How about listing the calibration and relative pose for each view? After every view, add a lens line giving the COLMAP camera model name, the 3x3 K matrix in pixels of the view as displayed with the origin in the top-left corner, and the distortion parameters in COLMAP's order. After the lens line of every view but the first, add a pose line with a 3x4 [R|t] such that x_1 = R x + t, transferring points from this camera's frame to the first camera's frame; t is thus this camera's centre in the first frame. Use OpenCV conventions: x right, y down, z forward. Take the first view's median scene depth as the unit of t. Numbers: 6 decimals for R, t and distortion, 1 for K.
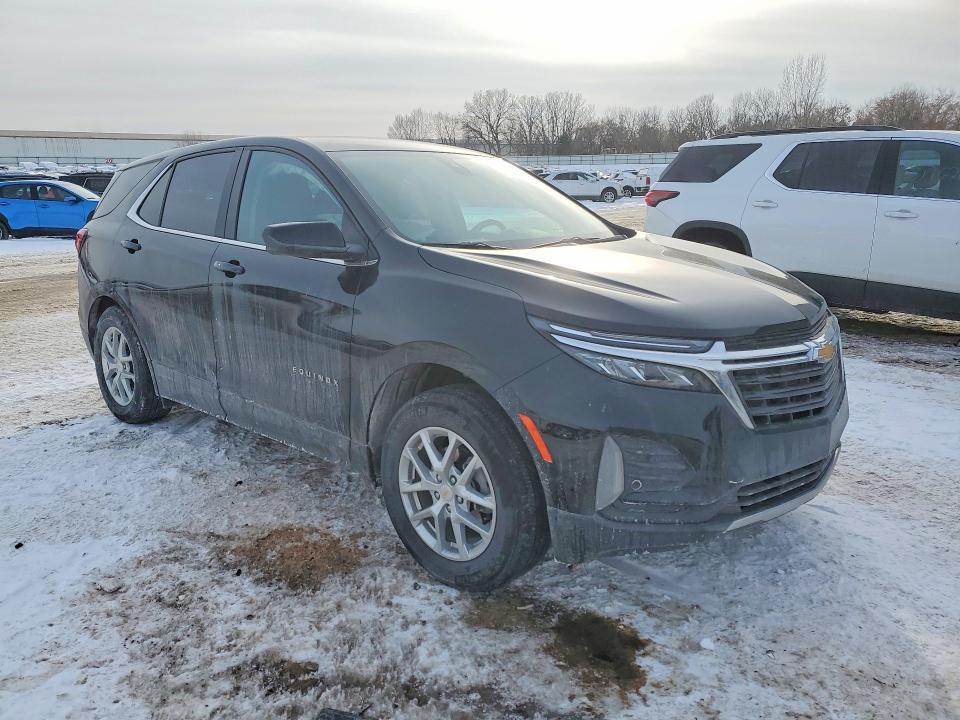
lens RADIAL K [[736.0, 0, 468.2], [0, 736.0, 359.6], [0, 0, 1]] dist [0.037006, 0.002634]
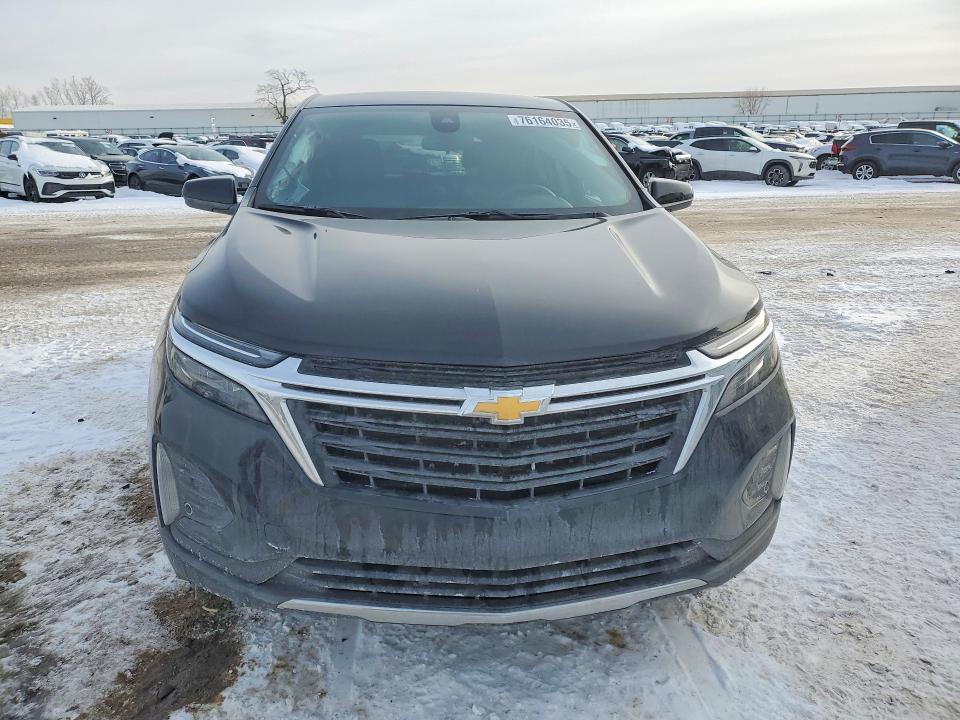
lens RADIAL K [[736.0, 0, 468.2], [0, 736.0, 359.6], [0, 0, 1]] dist [0.037006, 0.002634]
pose [[0.761001, 0.182522, -0.622546, 0.914622], [-0.148337, 0.983140, 0.106916, -0.124778], [0.631565, 0.010983, 0.775245, 0.534241]]
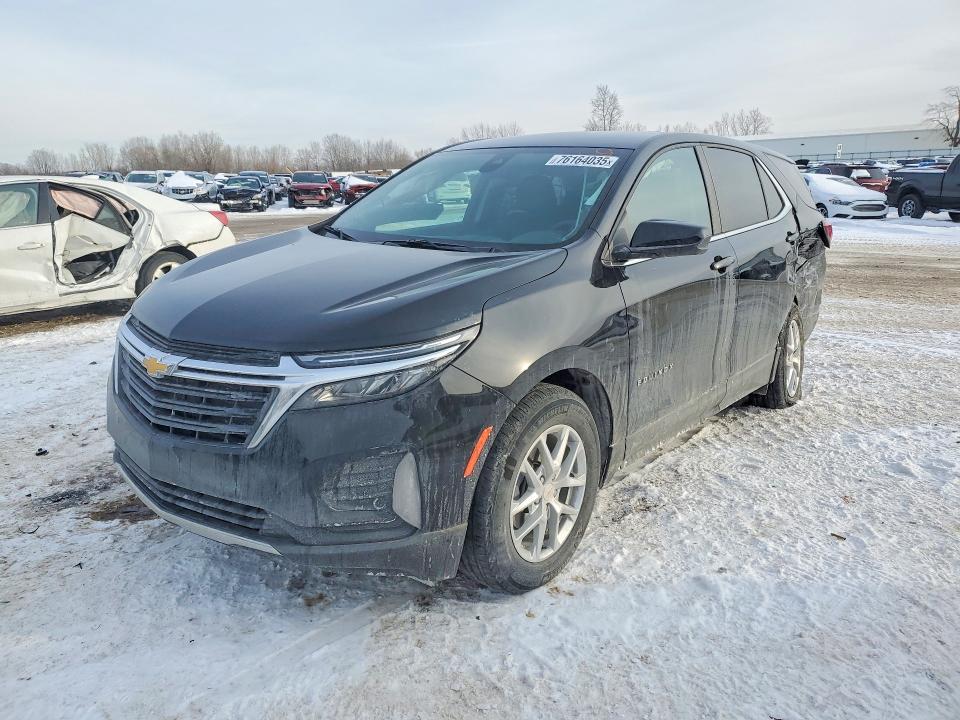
lens RADIAL K [[736.0, 0, 468.2], [0, 736.0, 359.6], [0, 0, 1]] dist [0.037006, 0.002634]
pose [[0.065158, 0.249409, -0.966204, 1.522879], [-0.230767, 0.945780, 0.228575, -0.347422], [0.970825, 0.208075, 0.119181, 1.381401]]
